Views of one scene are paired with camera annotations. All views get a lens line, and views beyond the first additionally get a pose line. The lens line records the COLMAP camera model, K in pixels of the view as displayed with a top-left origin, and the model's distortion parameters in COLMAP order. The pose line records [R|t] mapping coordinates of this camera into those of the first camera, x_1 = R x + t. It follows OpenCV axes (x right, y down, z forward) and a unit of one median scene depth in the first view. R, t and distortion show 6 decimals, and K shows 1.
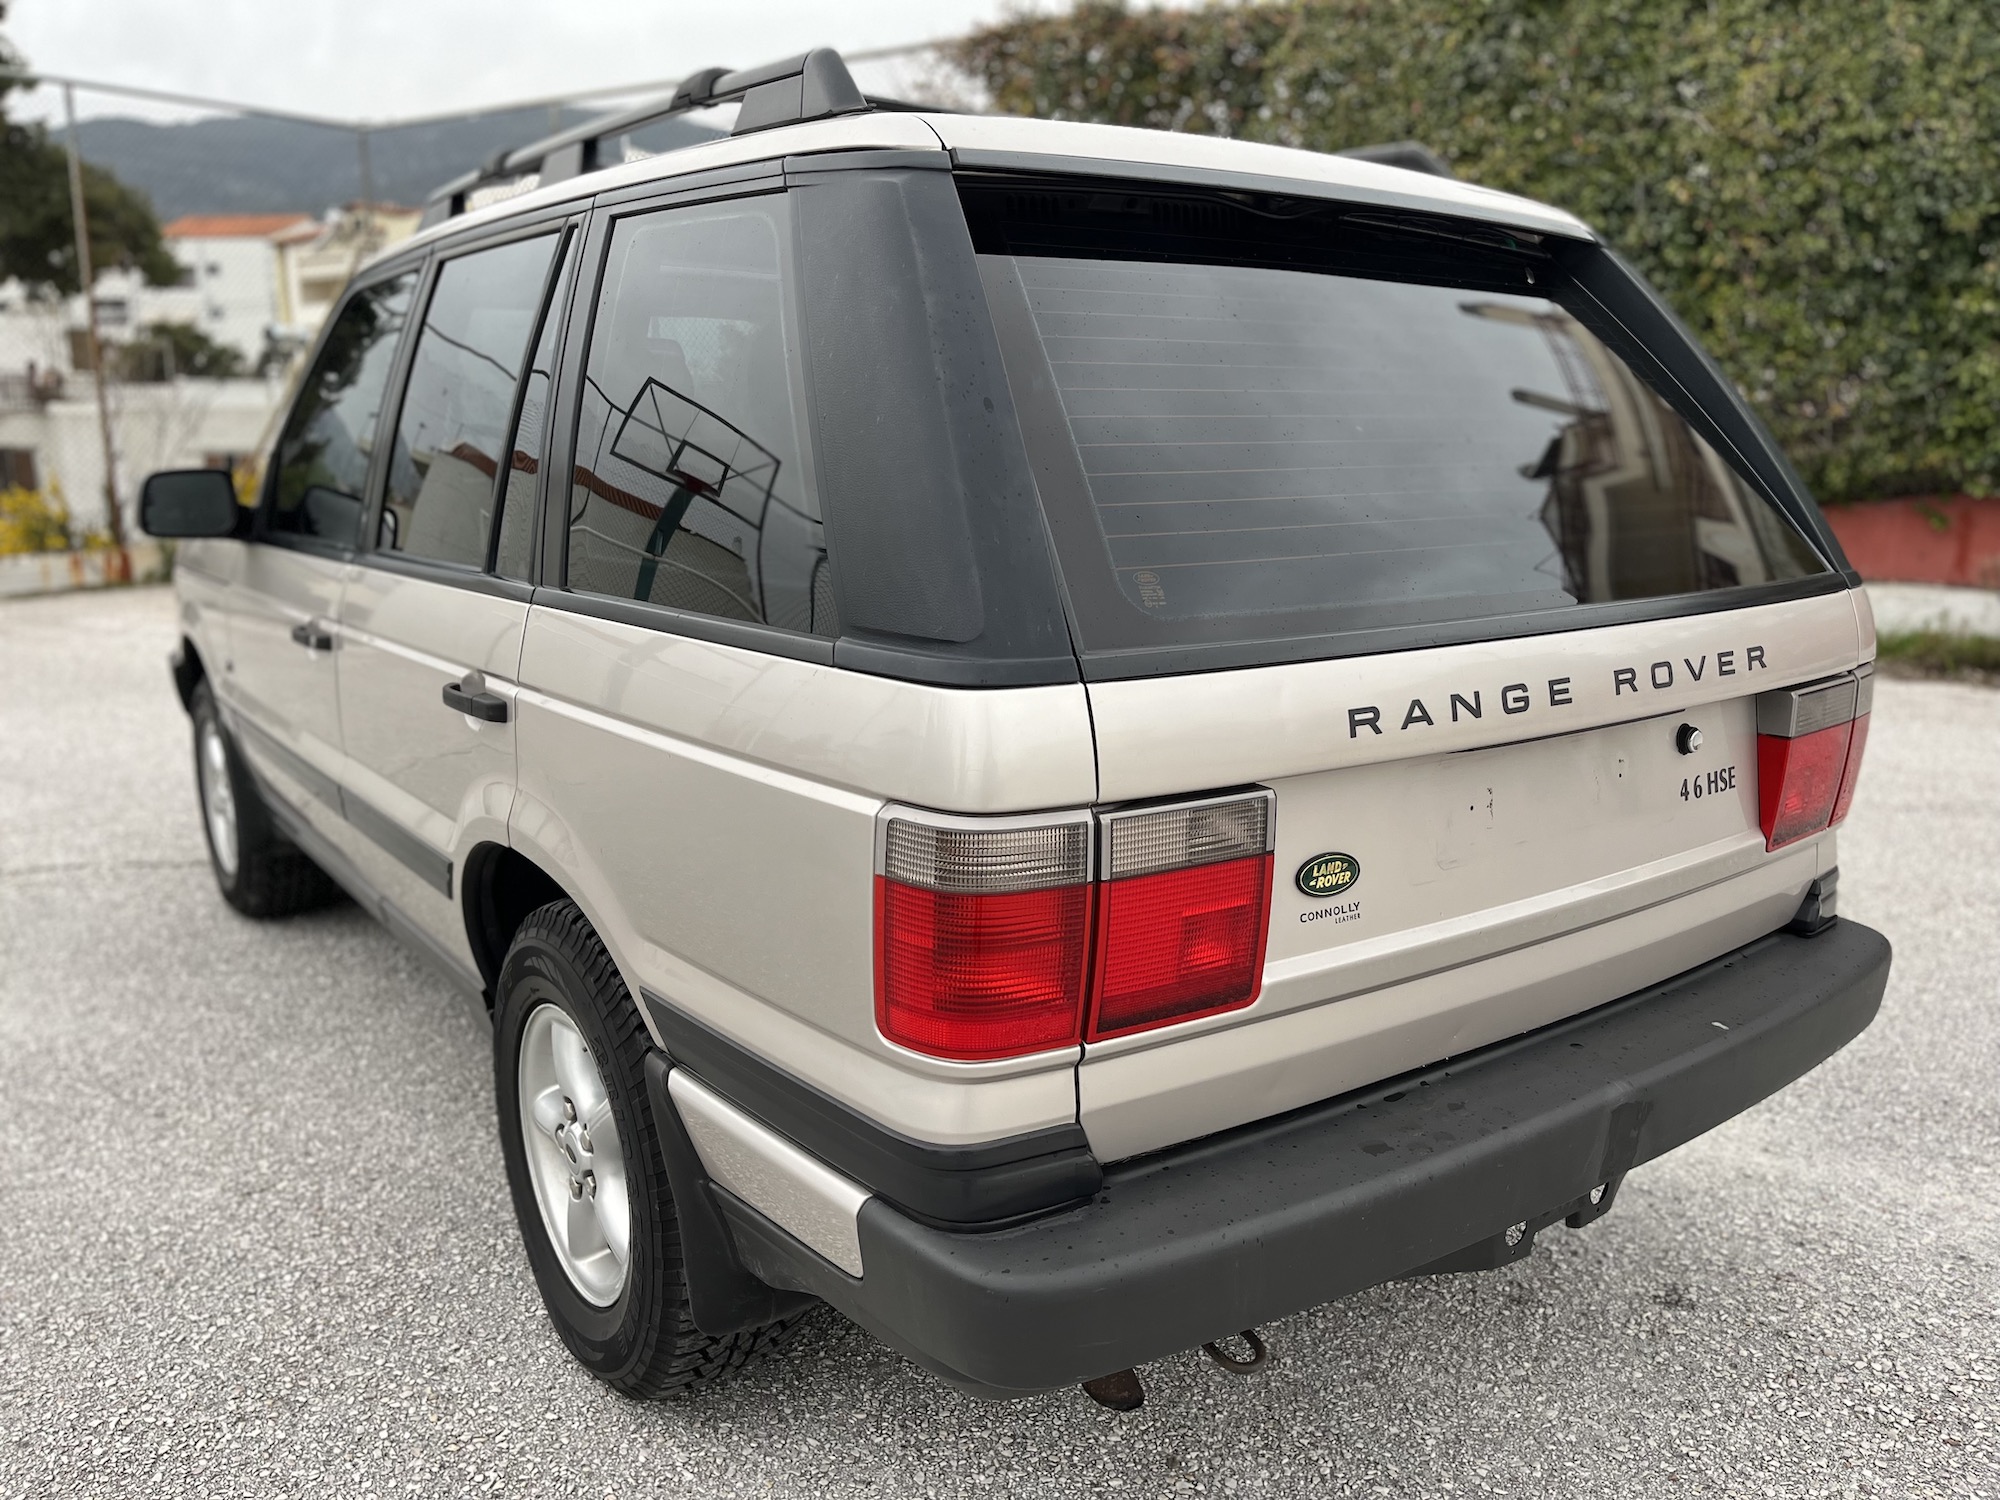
lens RADIAL K [[1514.4, 0, 995.2], [0, 1514.4, 757.2], [0, 0, 1]] dist [0.076760, -0.108668]
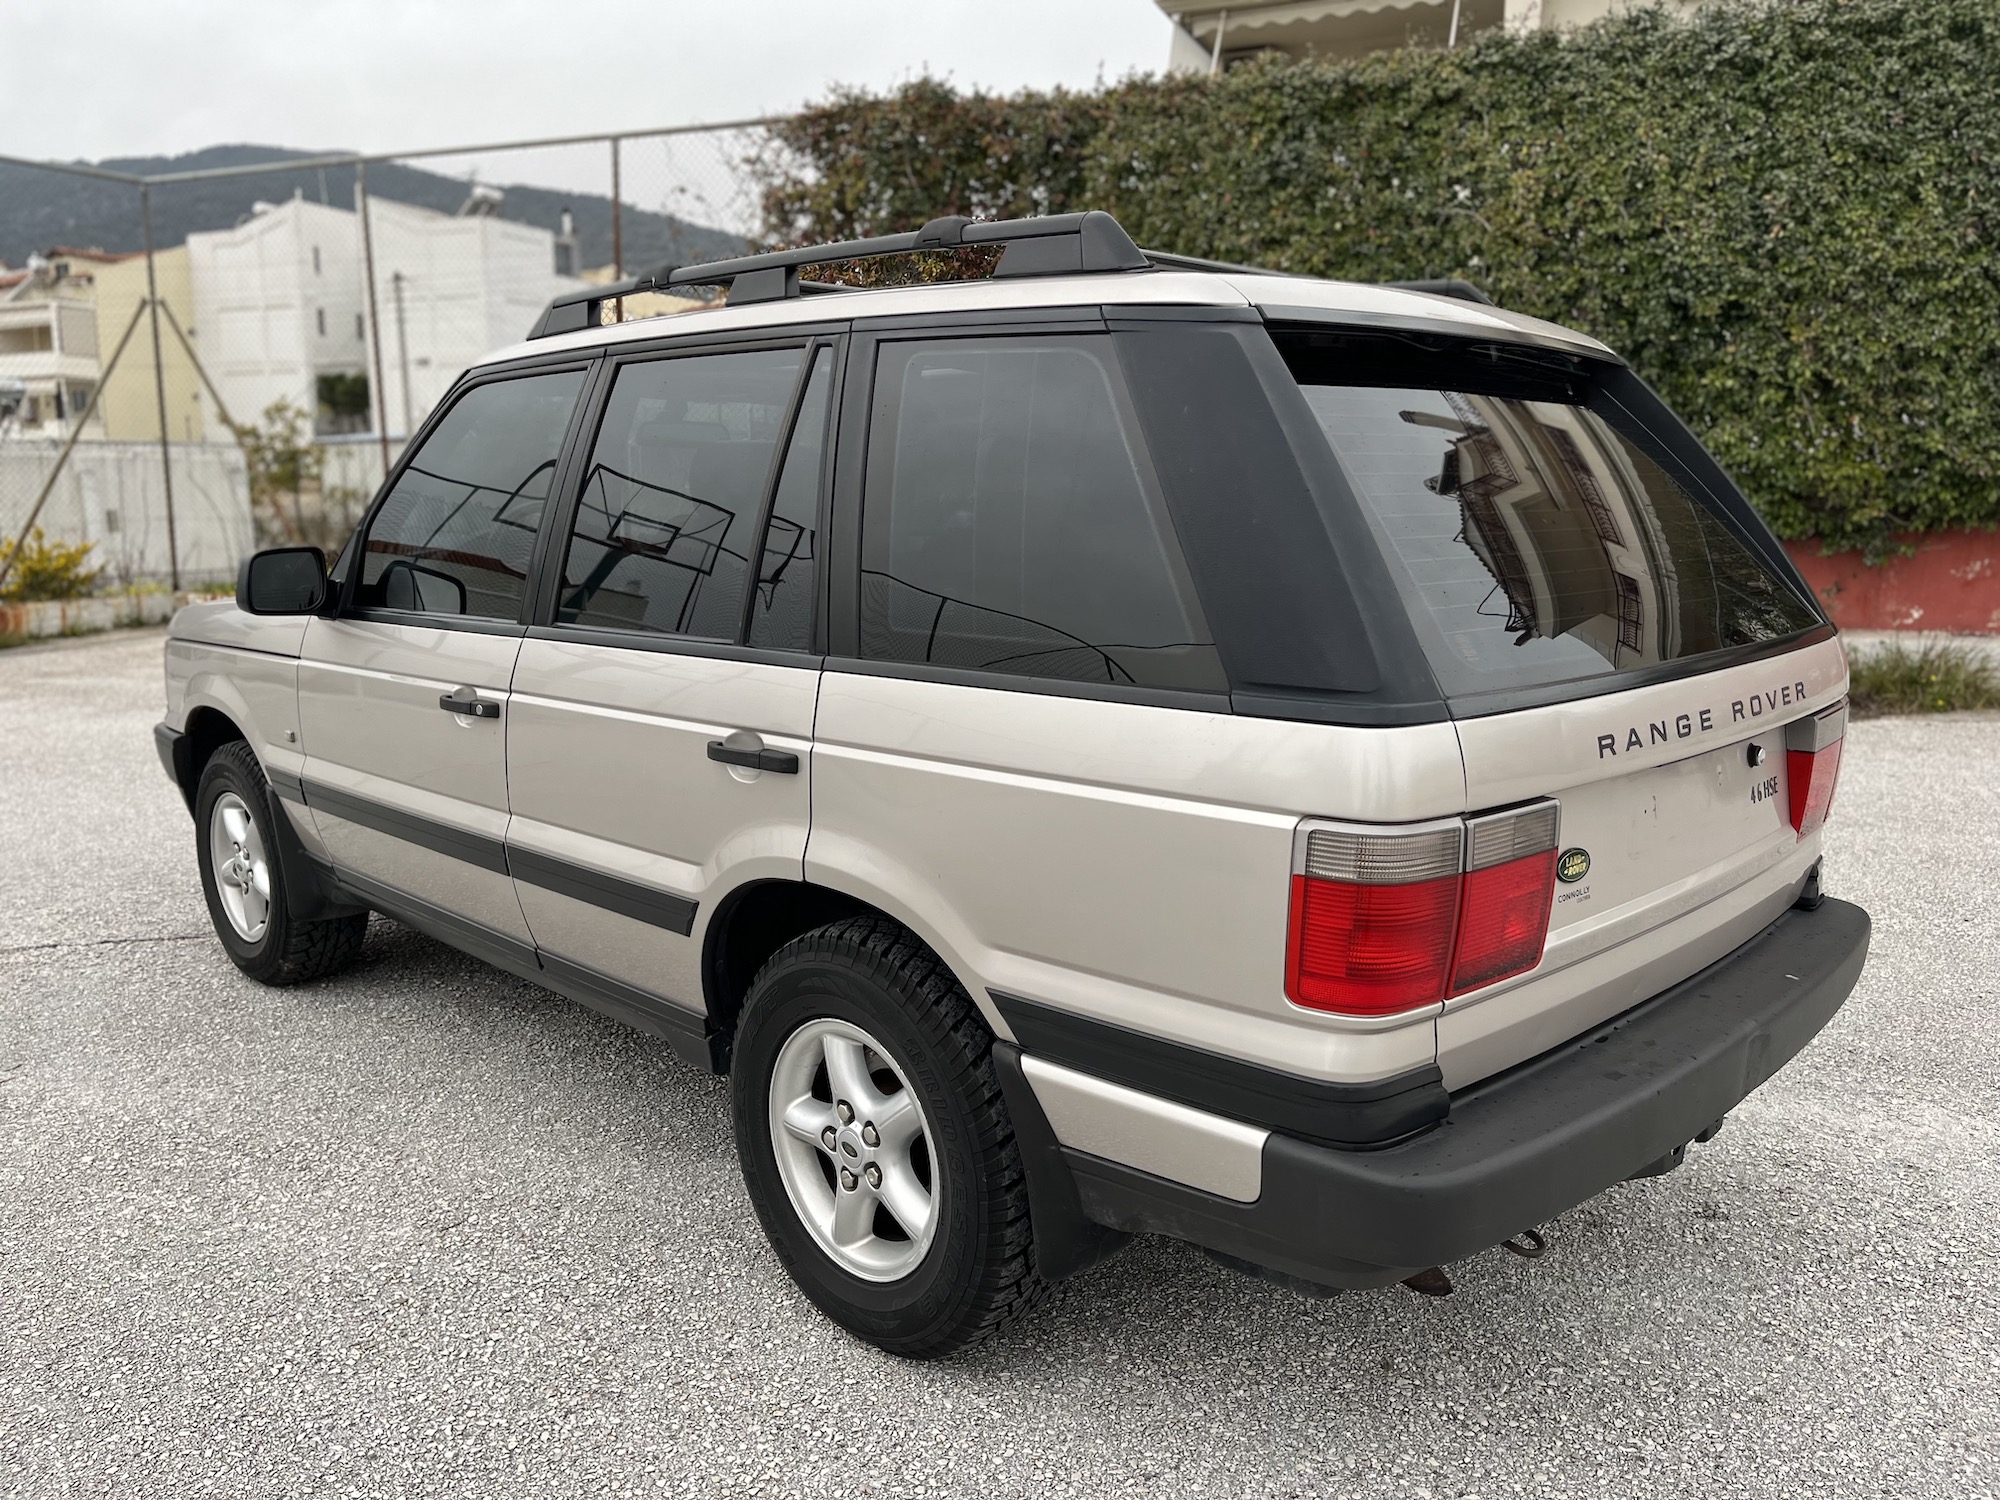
lens RADIAL K [[1514.4, 0, 991.5], [0, 1514.4, 755.1], [0, 0, 1]] dist [0.076760, -0.108668]
pose [[0.986882, -0.030776, 0.158481, -0.369765], [0.036318, 0.998822, -0.032191, 0.005775], [-0.157304, 0.037524, 0.986837, -0.163141]]
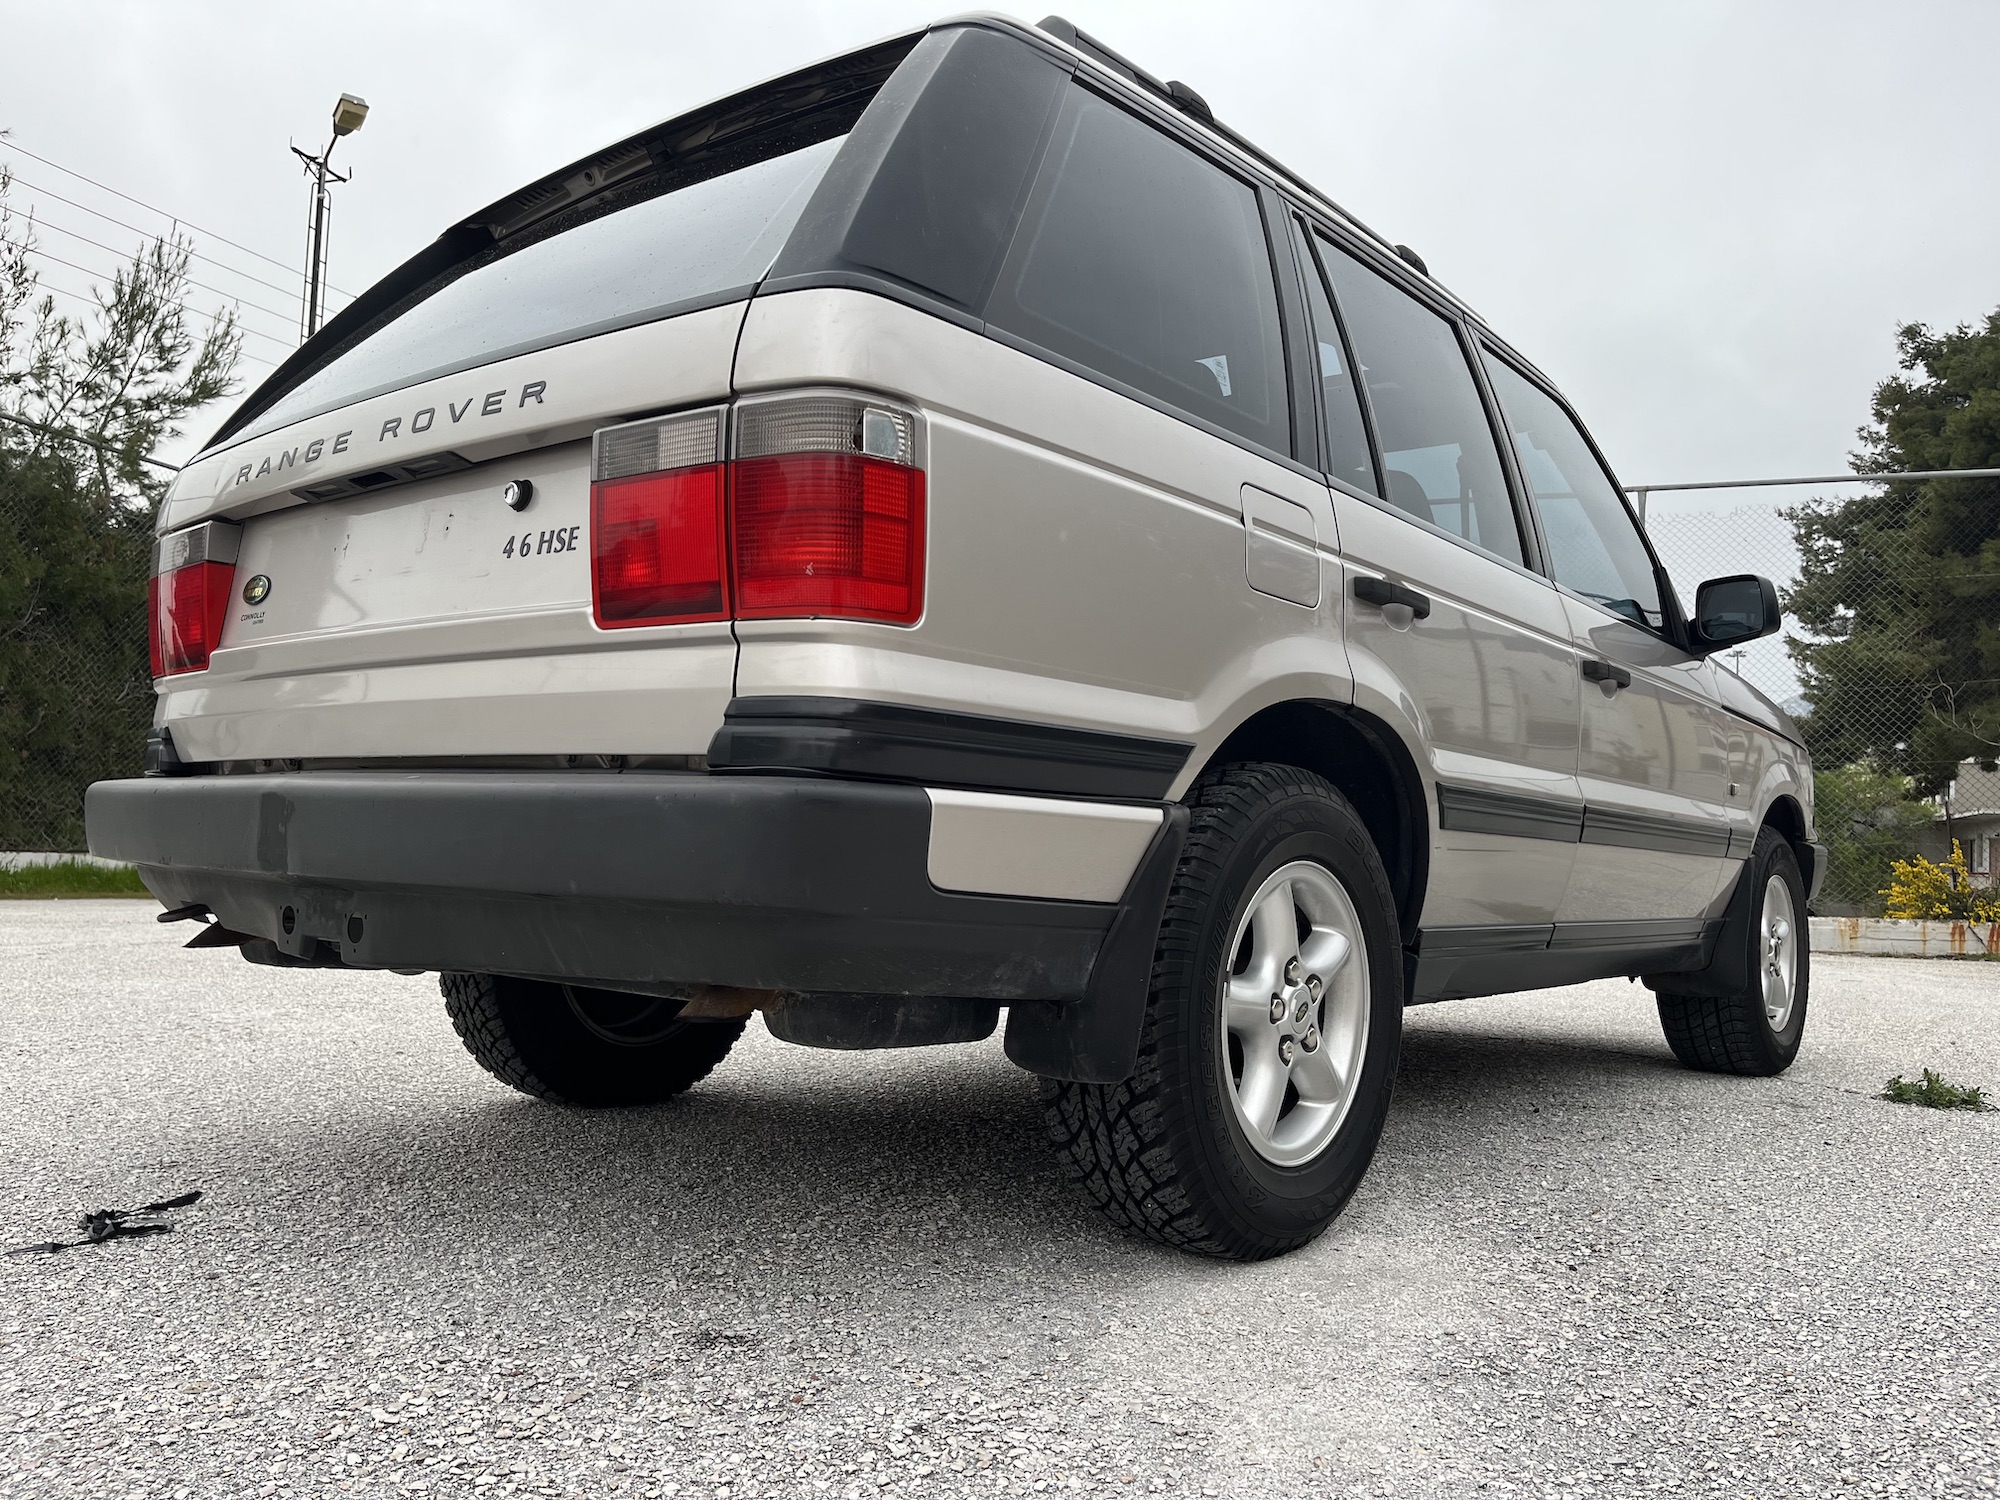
lens RADIAL K [[1514.4, 0, 996.0], [0, 1514.4, 756.3], [0, 0, 1]] dist [0.076760, -0.108668]
pose [[0.245688, -0.053417, -0.967876, 1.388227], [-0.239384, 0.964211, -0.113981, 0.176323], [0.939326, 0.259698, 0.224108, 1.071558]]
